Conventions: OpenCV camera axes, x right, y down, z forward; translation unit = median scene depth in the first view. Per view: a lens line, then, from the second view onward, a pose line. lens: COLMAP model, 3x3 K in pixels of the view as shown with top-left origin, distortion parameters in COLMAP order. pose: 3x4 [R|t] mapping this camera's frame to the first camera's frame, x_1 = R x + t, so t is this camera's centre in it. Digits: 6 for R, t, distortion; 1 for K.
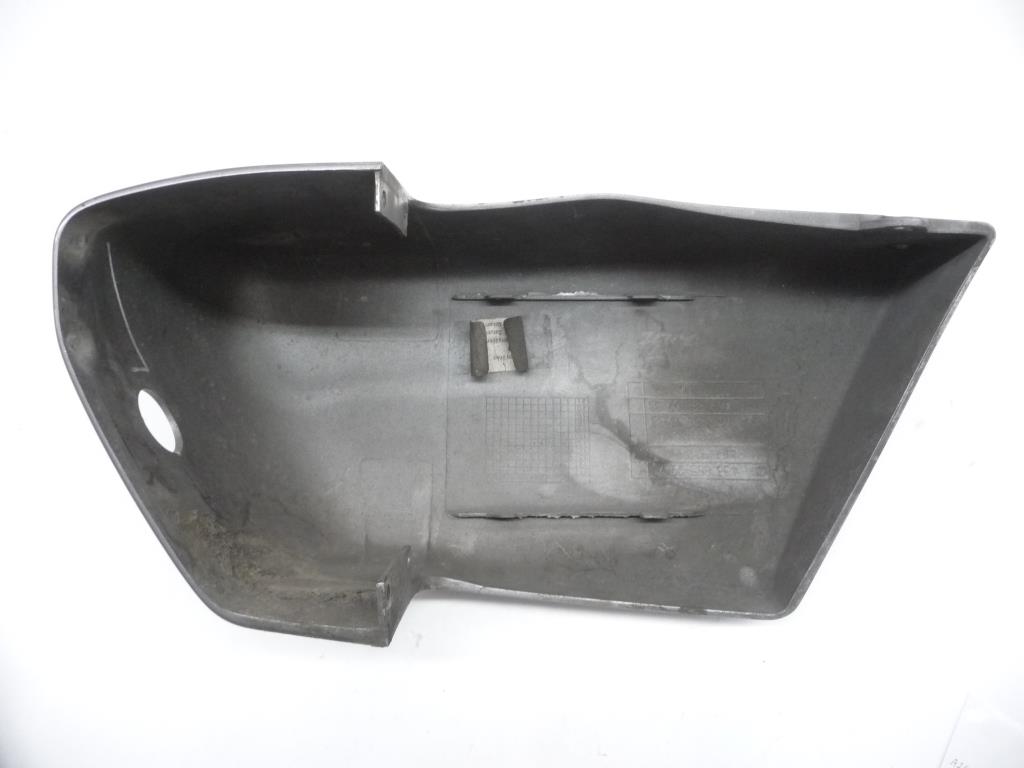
lens RADIAL K [[837.5, 0, 513.1], [0, 837.5, 380.4], [0, 0, 1]] dist [-0.038634, 0.027607]
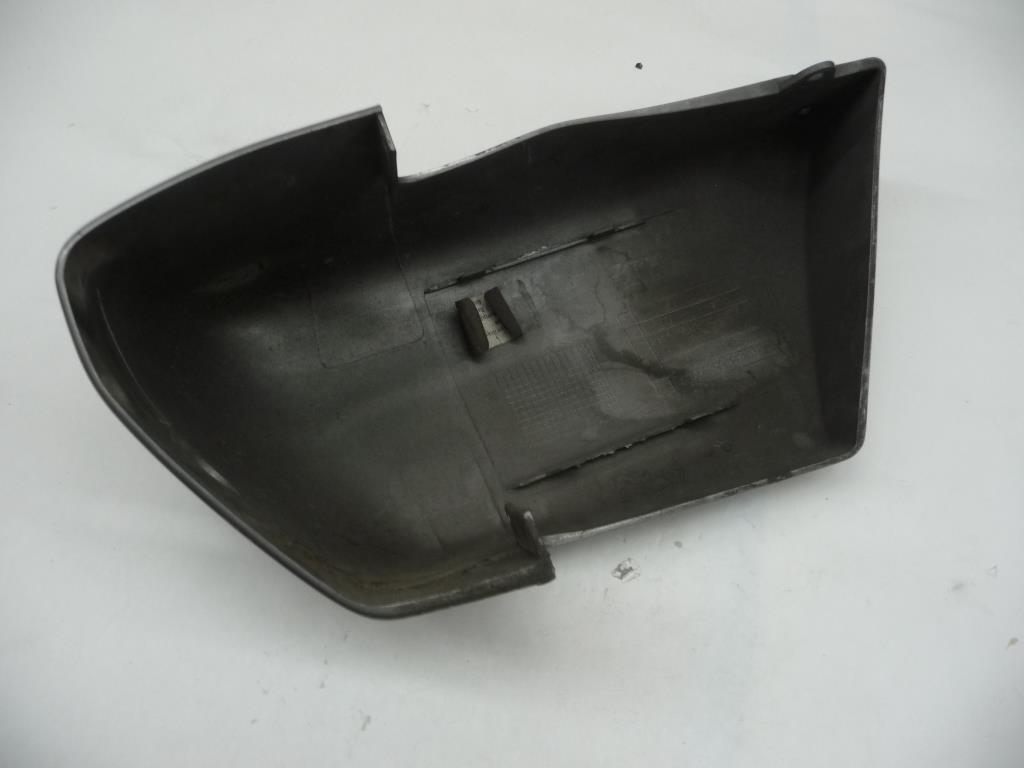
lens RADIAL K [[837.5, 0, 512.5], [0, 837.5, 382.8], [0, 0, 1]] dist [-0.038634, 0.027607]
pose [[0.920945, -0.326570, 0.212631, -0.229880], [0.351972, 0.931261, -0.094177, 0.133878], [-0.167260, 0.161573, 0.972583, 0.048054]]
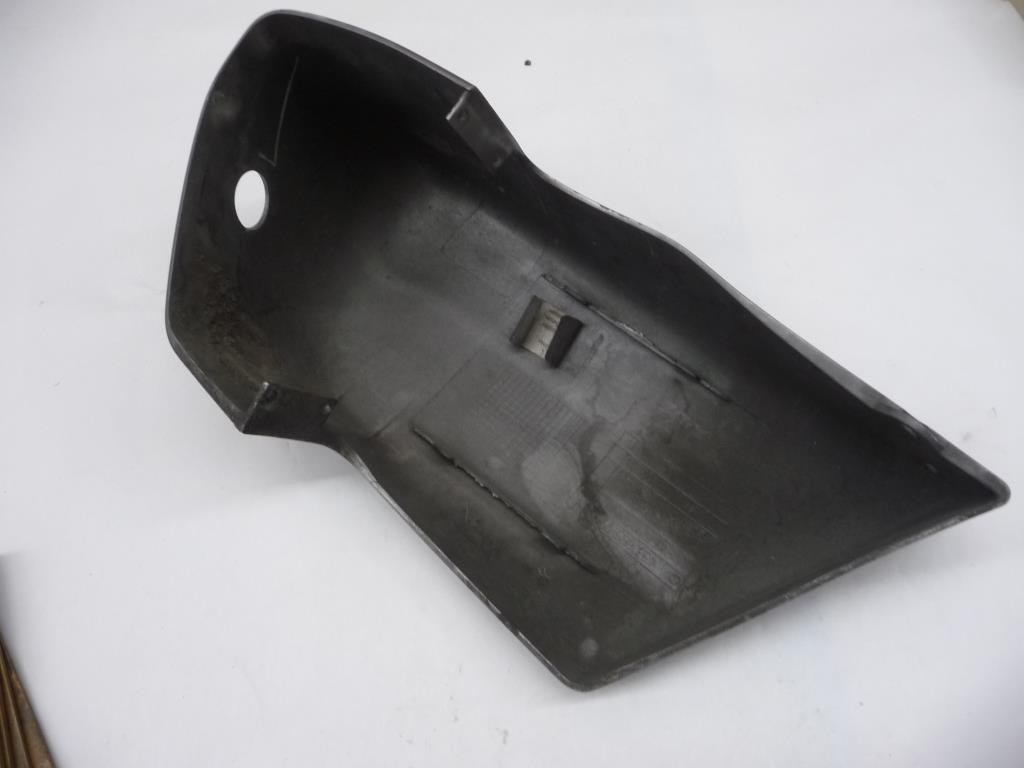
lens RADIAL K [[837.5, 0, 516.1], [0, 837.5, 384.0], [0, 0, 1]] dist [-0.038634, 0.027607]
pose [[0.761551, 0.560875, -0.324746, 0.344160], [-0.584934, 0.810588, 0.028272, 0.004930], [0.279092, 0.168424, 0.945379, -0.005823]]
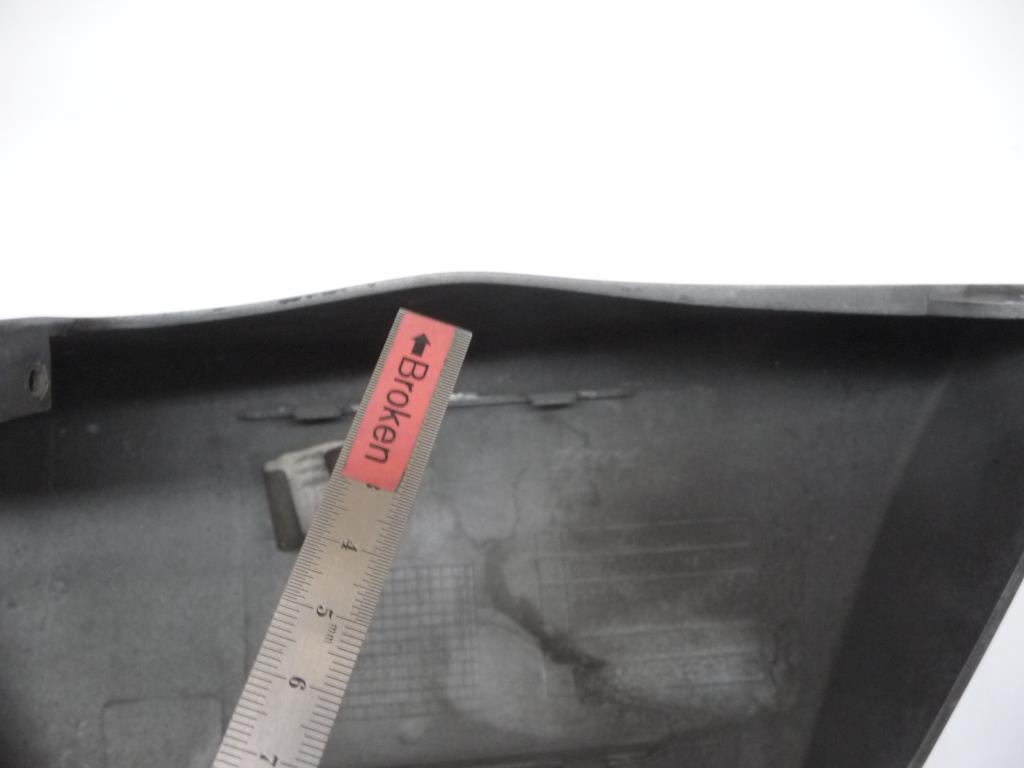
lens RADIAL K [[837.5, 0, 513.6], [0, 837.5, 383.2], [0, 0, 1]] dist [-0.038634, 0.027607]
pose [[0.996737, -0.067515, 0.044228, 0.104637], [0.062233, 0.991812, 0.111514, -0.184939], [-0.051395, -0.108397, 0.992778, 0.407618]]
